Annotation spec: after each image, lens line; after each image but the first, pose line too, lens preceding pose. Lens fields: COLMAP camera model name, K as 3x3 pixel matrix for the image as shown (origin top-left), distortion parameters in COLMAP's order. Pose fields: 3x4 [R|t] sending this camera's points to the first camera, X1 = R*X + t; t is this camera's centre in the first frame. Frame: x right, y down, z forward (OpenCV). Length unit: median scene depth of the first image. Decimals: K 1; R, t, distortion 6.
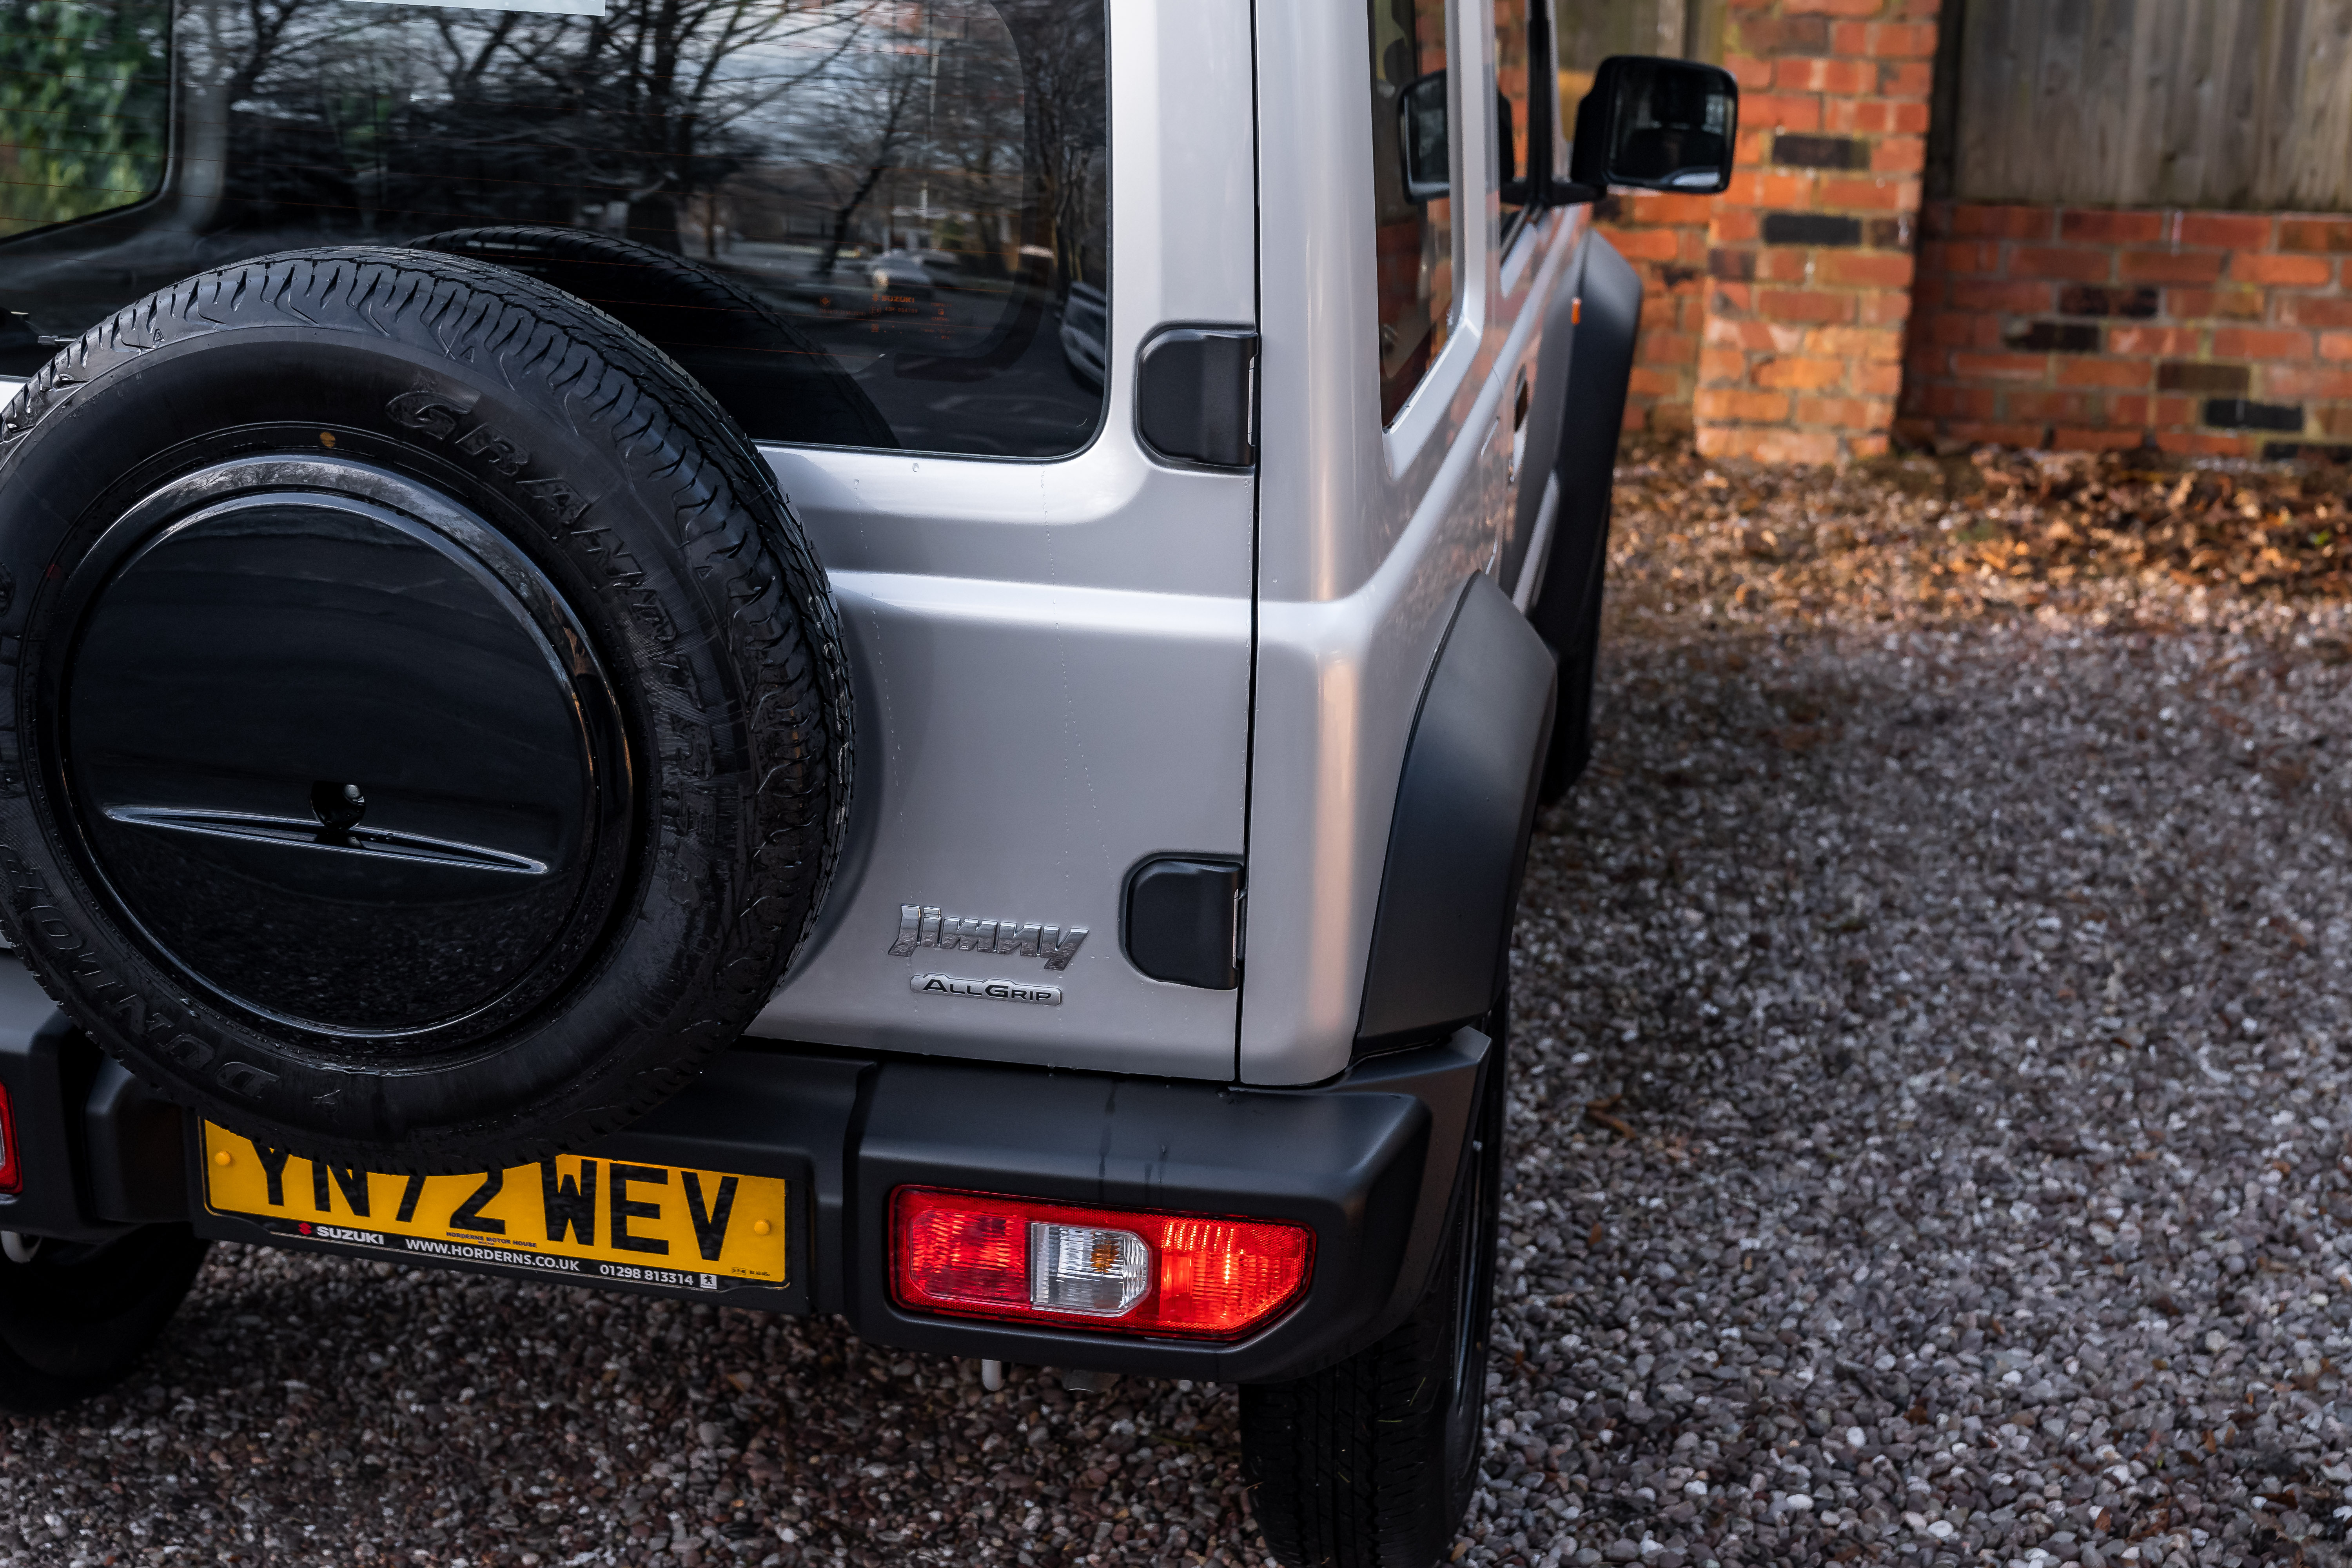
lens RADIAL K [[3046.2, 0, 1160.5], [0, 3046.2, 747.2], [0, 0, 1]] dist [-0.002563, 0.039743]
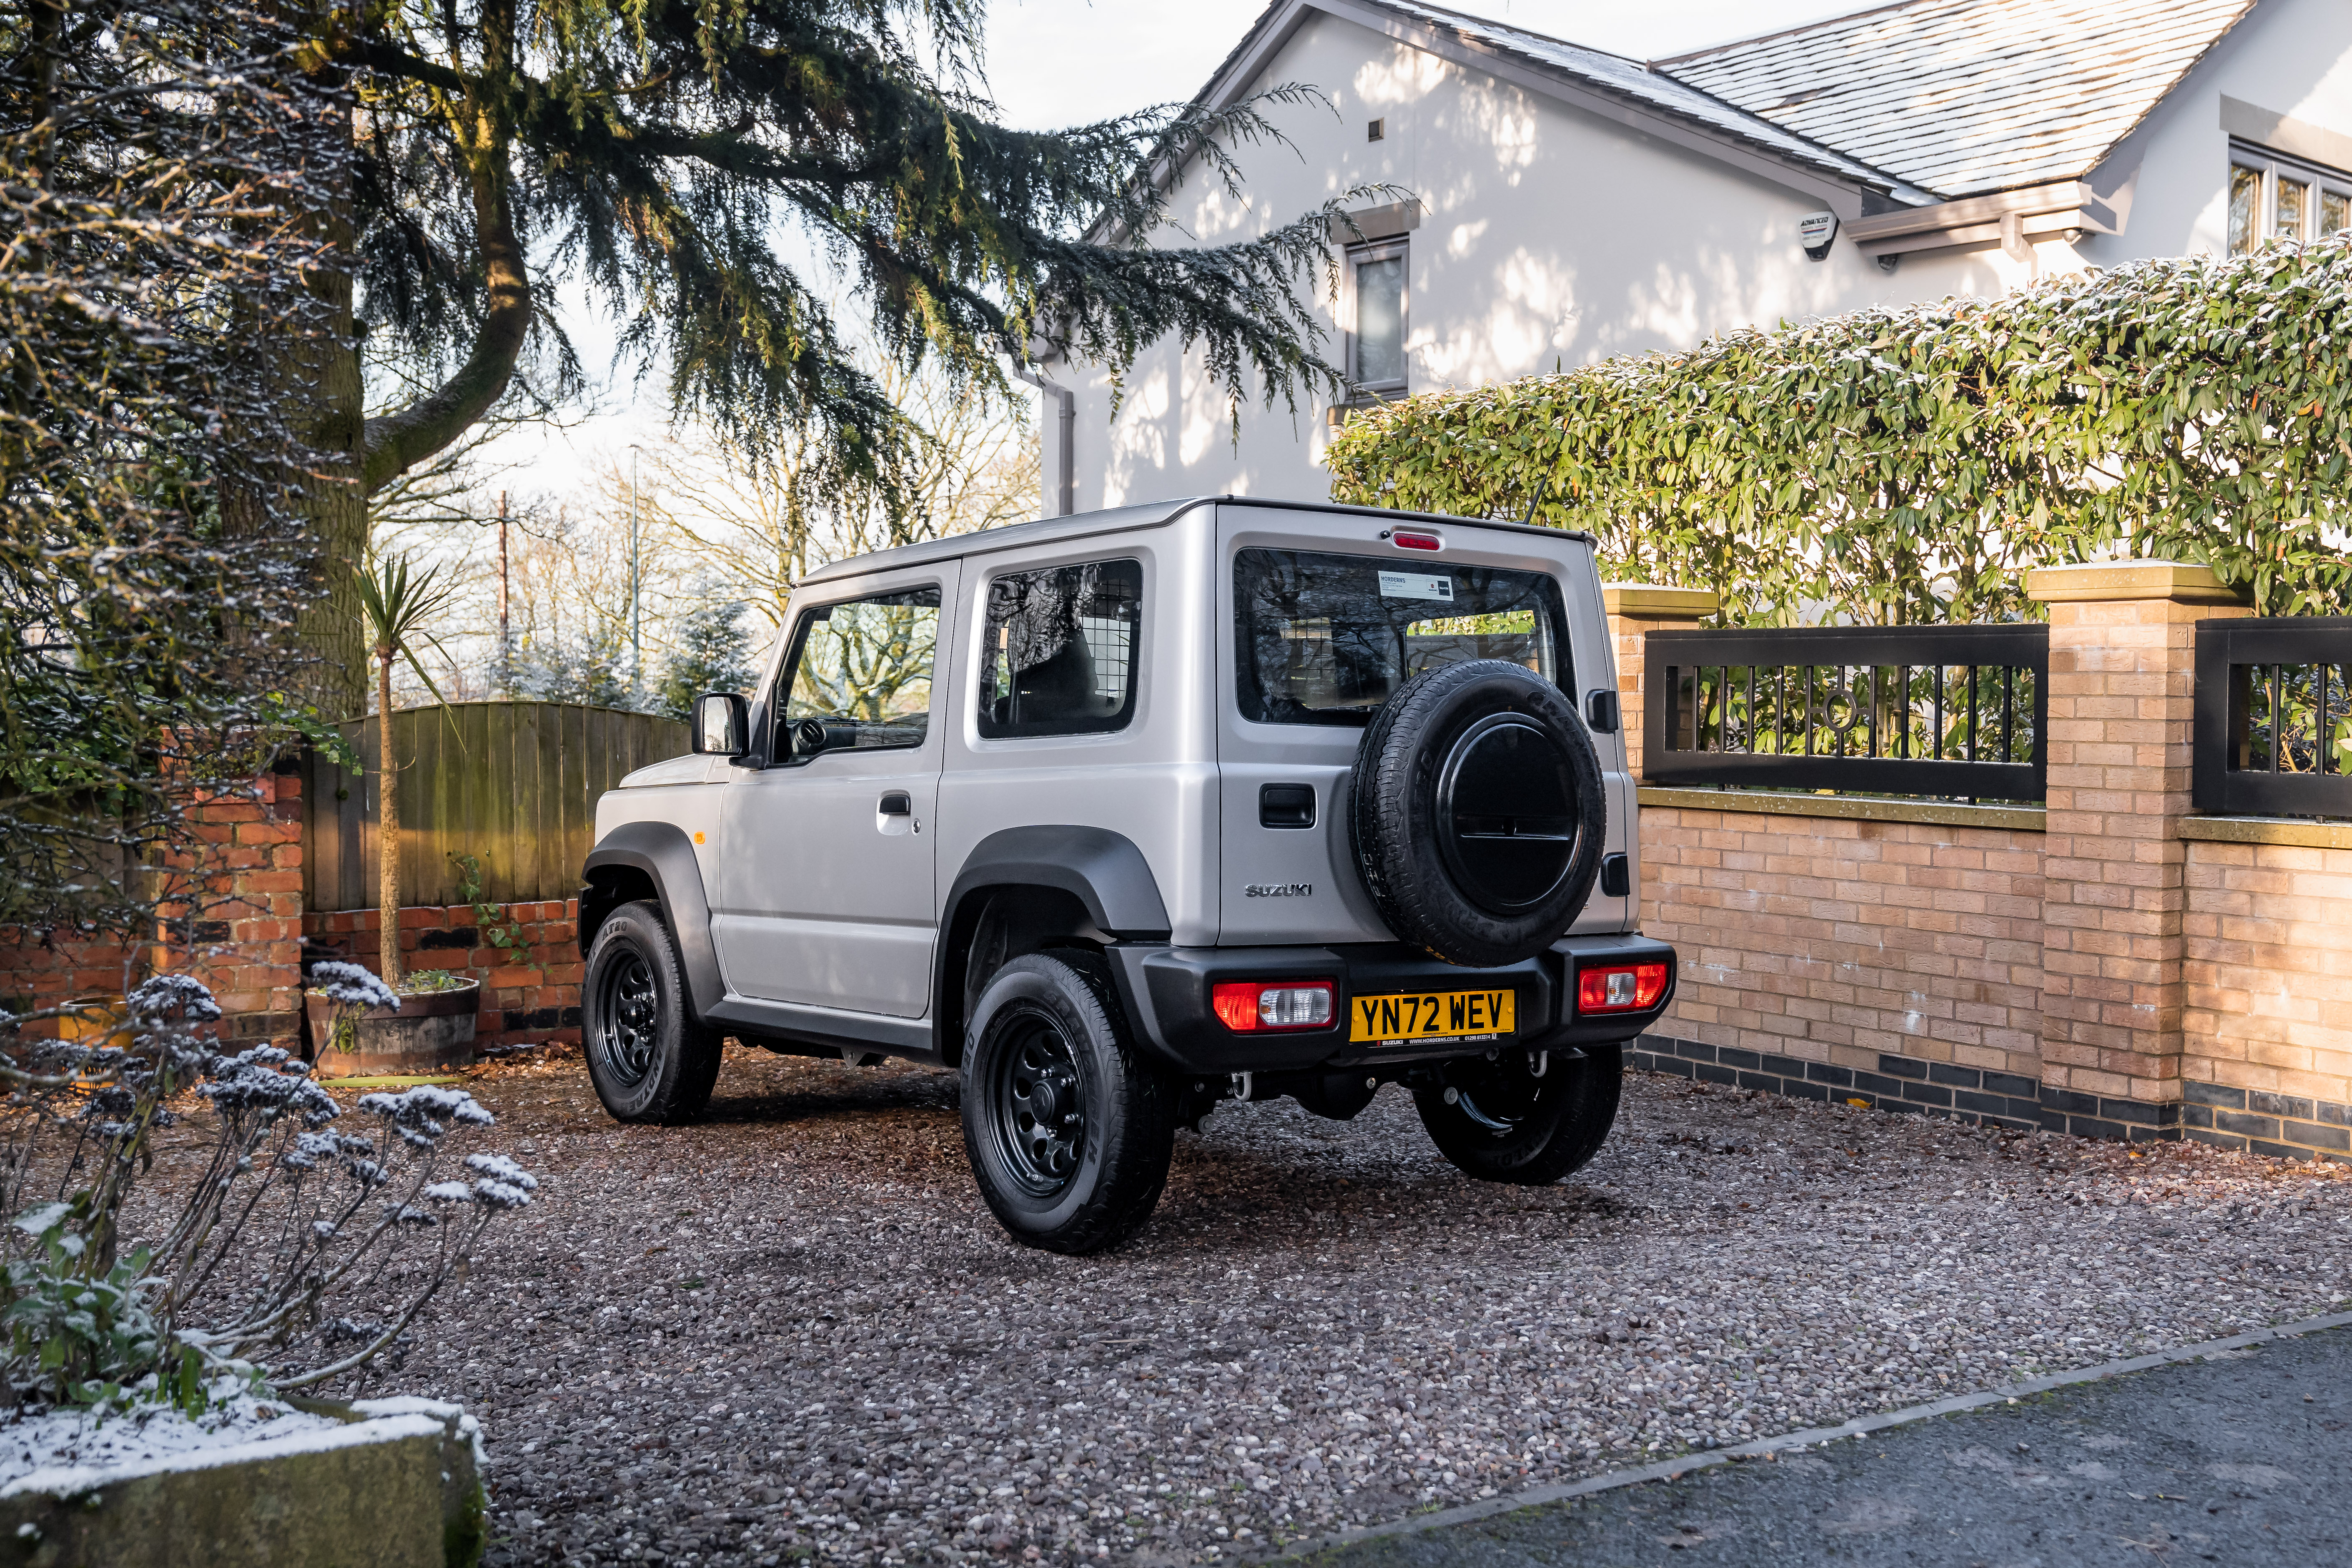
lens RADIAL K [[2470.2, 0, 1213.5], [0, 2470.2, 702.4], [0, 0, 1]] dist [-0.016004, -0.011941]
pose [[0.668681, 0.001463, 0.743548, -1.957775], [0.258557, 0.937134, -0.234366, 0.343998], [-0.697147, 0.348965, 0.626266, -0.342187]]
